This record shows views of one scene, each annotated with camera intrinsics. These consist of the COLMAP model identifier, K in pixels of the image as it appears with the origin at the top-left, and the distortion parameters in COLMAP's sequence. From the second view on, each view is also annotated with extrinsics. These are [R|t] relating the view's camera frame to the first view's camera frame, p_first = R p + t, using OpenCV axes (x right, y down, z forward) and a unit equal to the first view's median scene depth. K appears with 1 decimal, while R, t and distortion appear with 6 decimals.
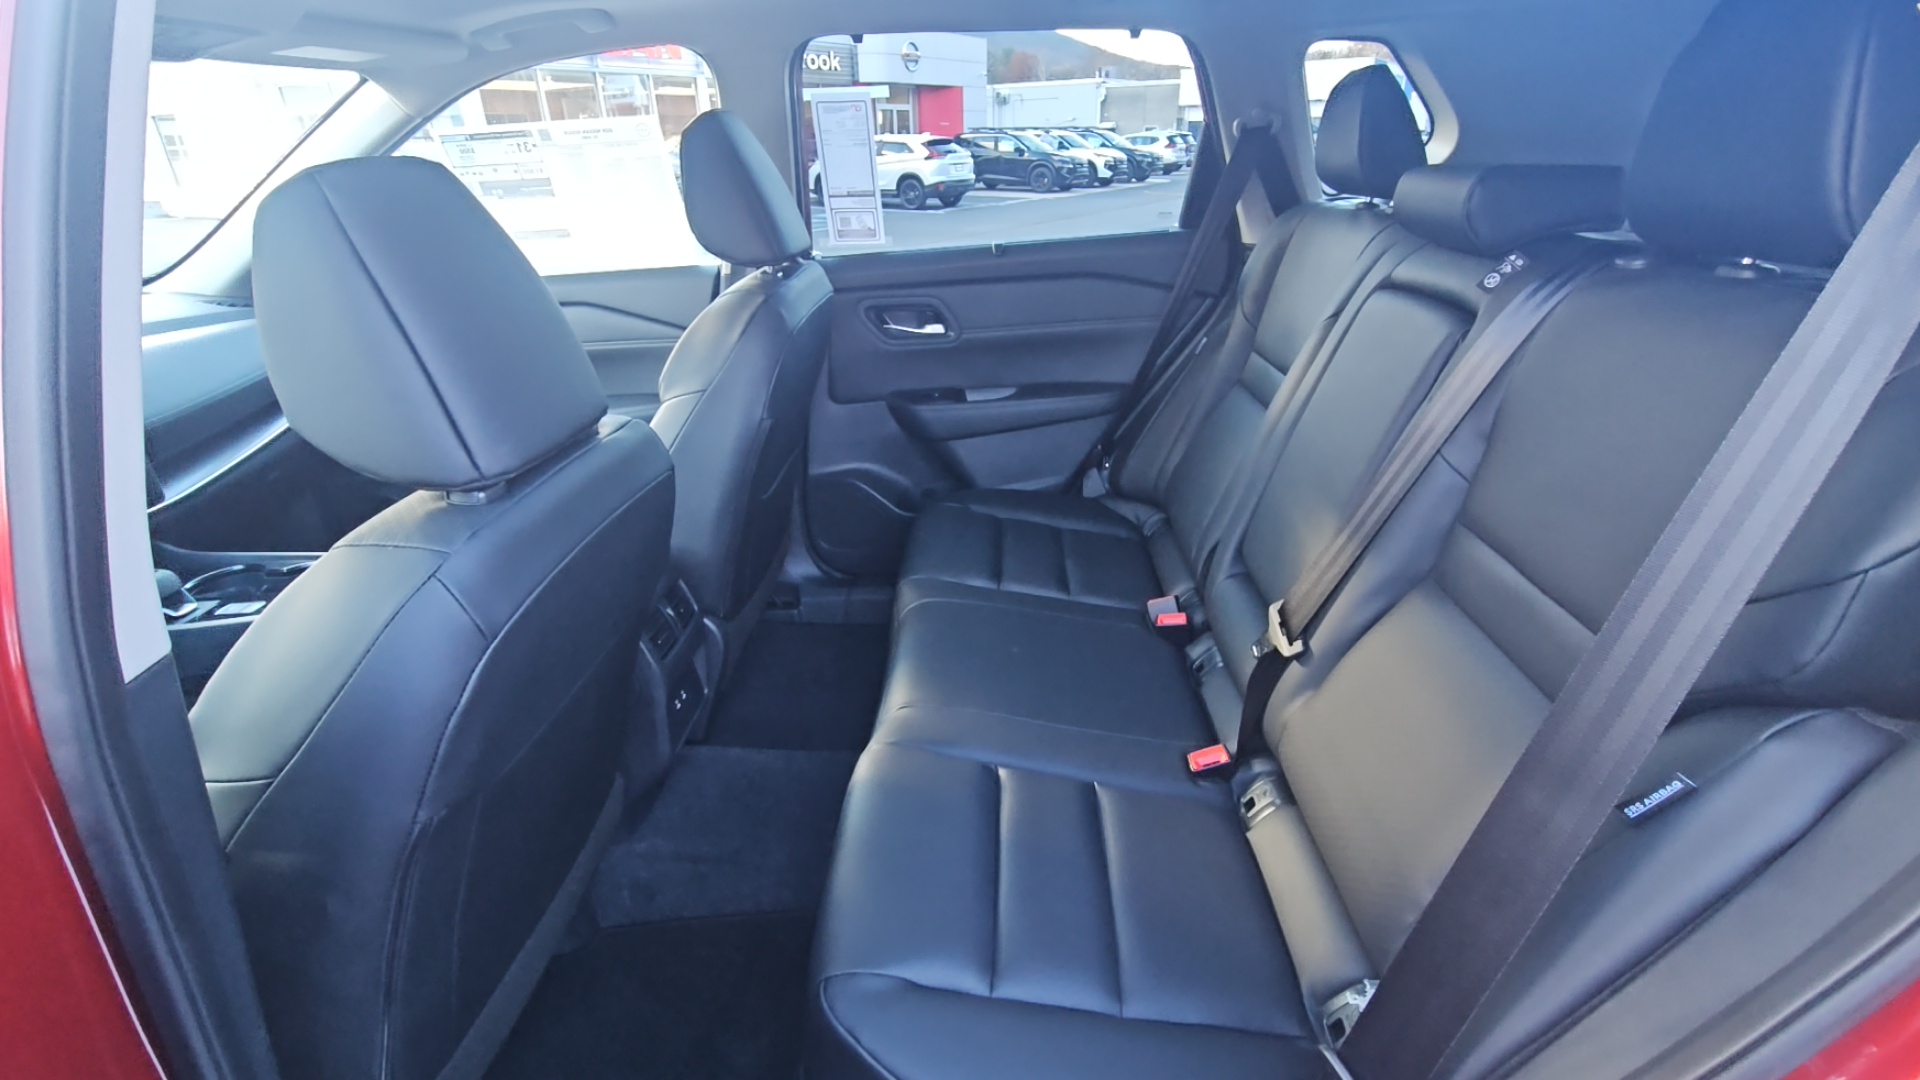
lens RADIAL K [[855.2, 0, 959.9], [0, 855.2, 541.6], [0, 0, 1]] dist [0.015383, -0.010108]
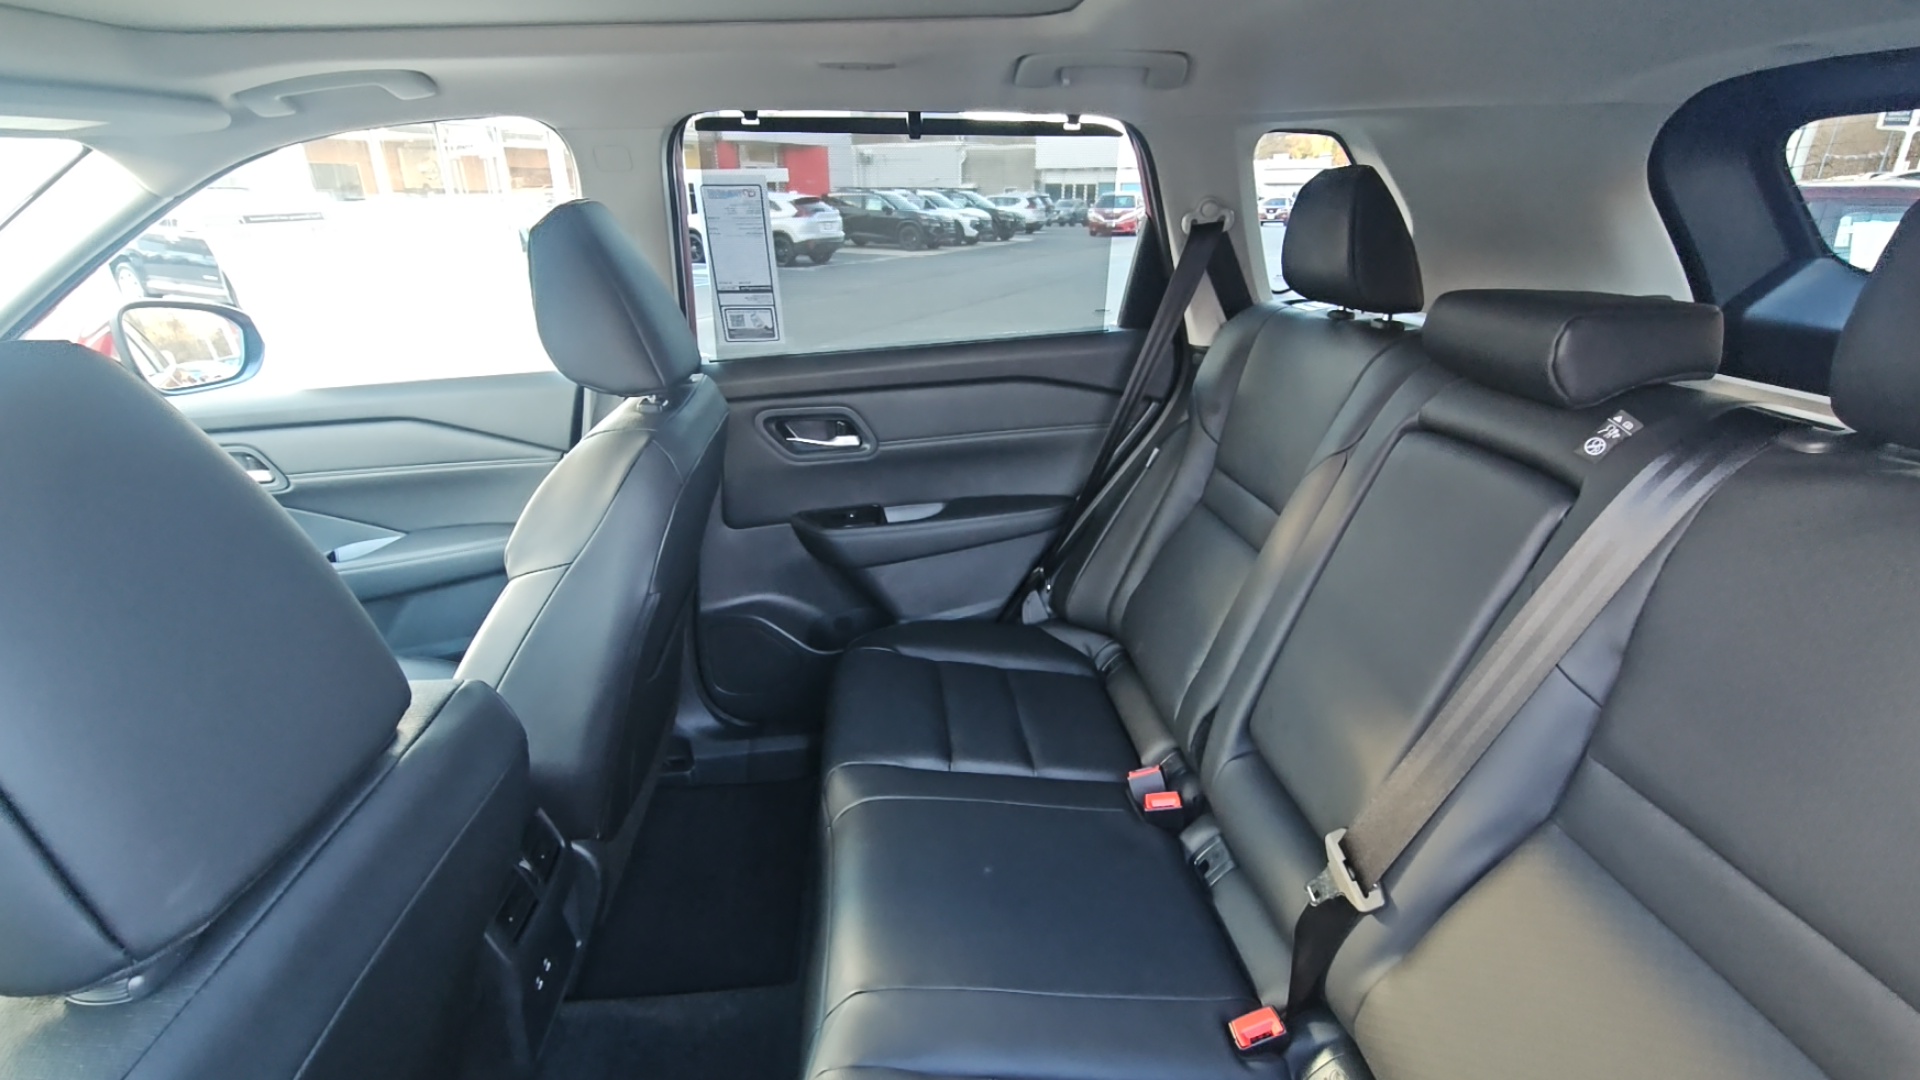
lens RADIAL K [[855.2, 0, 960.4], [0, 855.2, 544.2], [0, 0, 1]] dist [0.015383, -0.010108]
pose [[0.989420, -0.039991, 0.139457, -0.049467], [0.047495, 0.997574, -0.050904, -0.114537], [-0.137083, 0.056989, 0.988919, 0.165593]]
